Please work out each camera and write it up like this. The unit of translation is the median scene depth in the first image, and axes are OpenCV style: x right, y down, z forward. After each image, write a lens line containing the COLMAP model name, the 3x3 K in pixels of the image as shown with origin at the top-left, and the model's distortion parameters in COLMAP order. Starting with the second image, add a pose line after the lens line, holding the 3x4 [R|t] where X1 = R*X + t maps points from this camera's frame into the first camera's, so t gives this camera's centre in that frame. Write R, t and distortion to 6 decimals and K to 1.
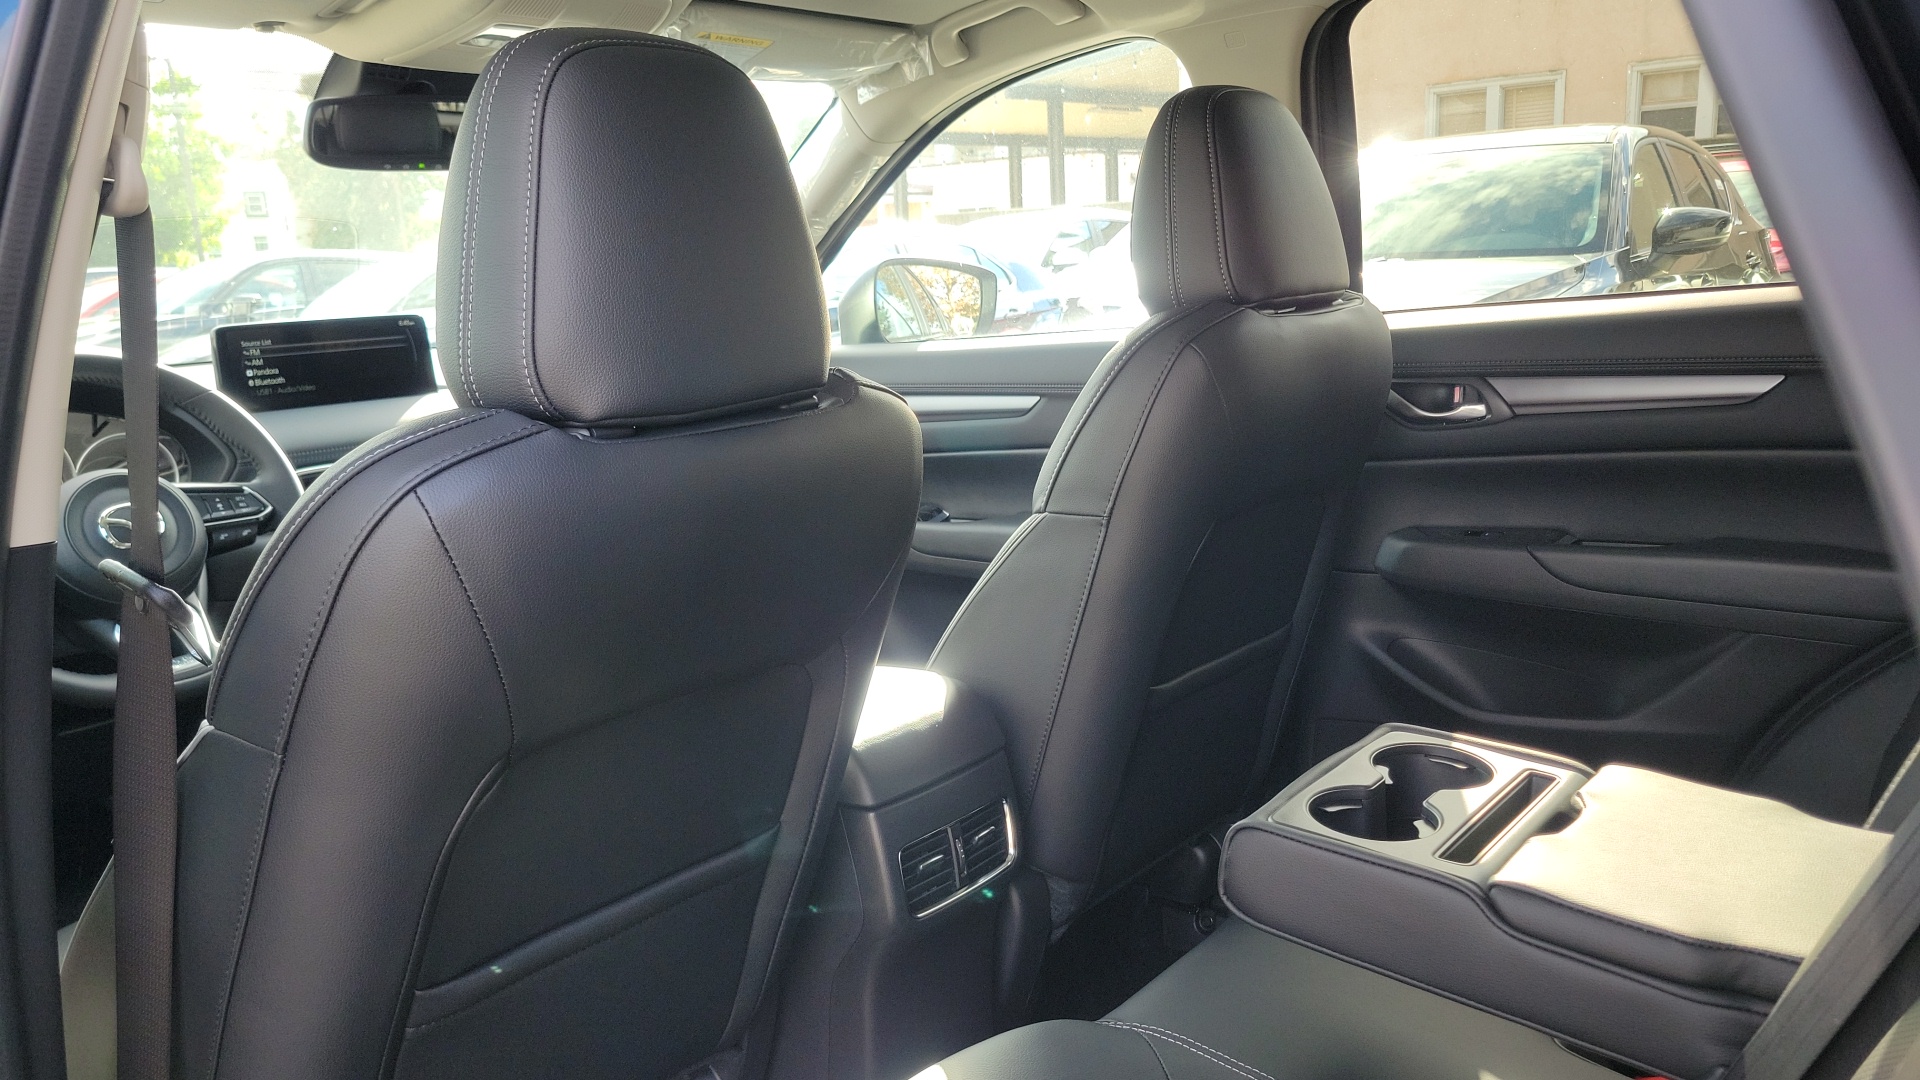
lens RADIAL K [[1467.5, 0, 976.4], [0, 1467.5, 542.2], [0, 0, 1]] dist [0.026735, -0.017104]
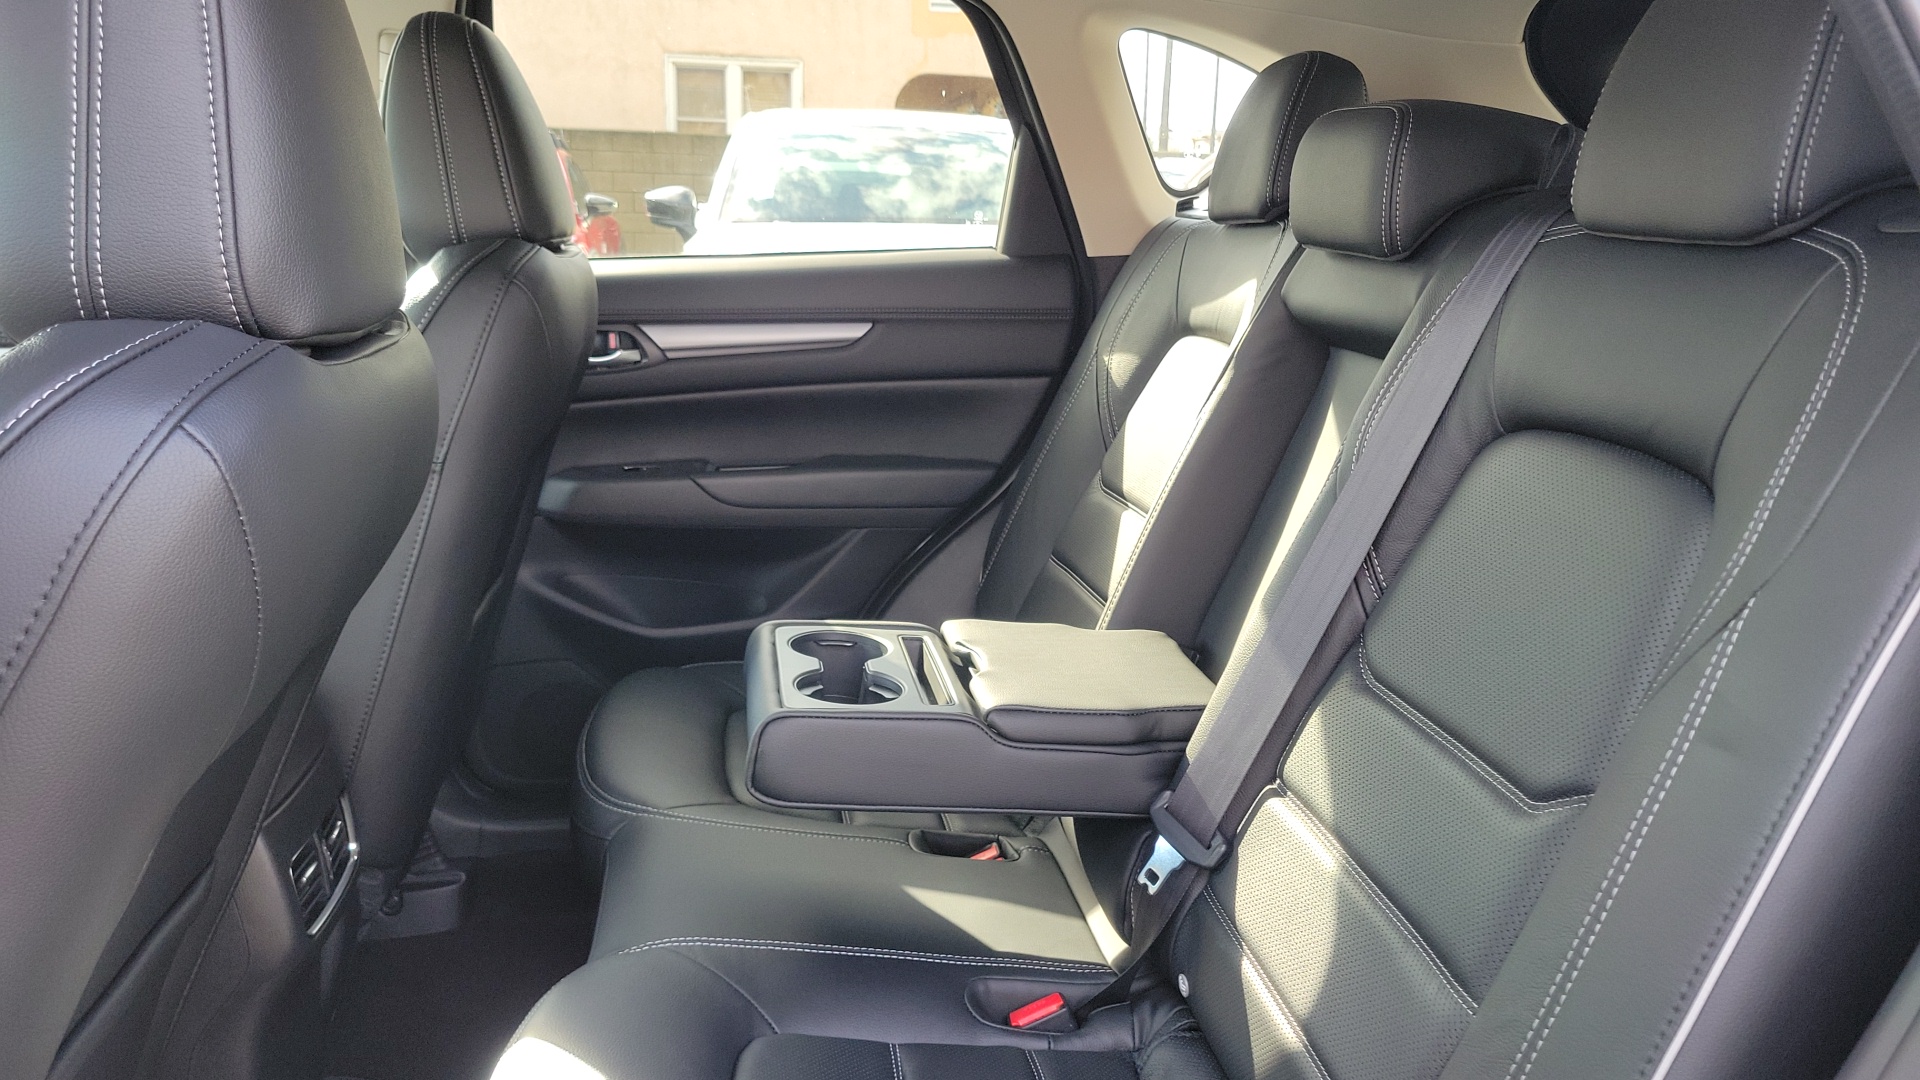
lens RADIAL K [[1467.5, 0, 951.3], [0, 1467.5, 548.4], [0, 0, 1]] dist [0.026735, -0.017104]
pose [[0.639520, -0.106527, 0.761358, -0.360843], [0.091623, 0.993856, 0.062097, 0.007057], [-0.763295, 0.030046, 0.645351, 0.121996]]
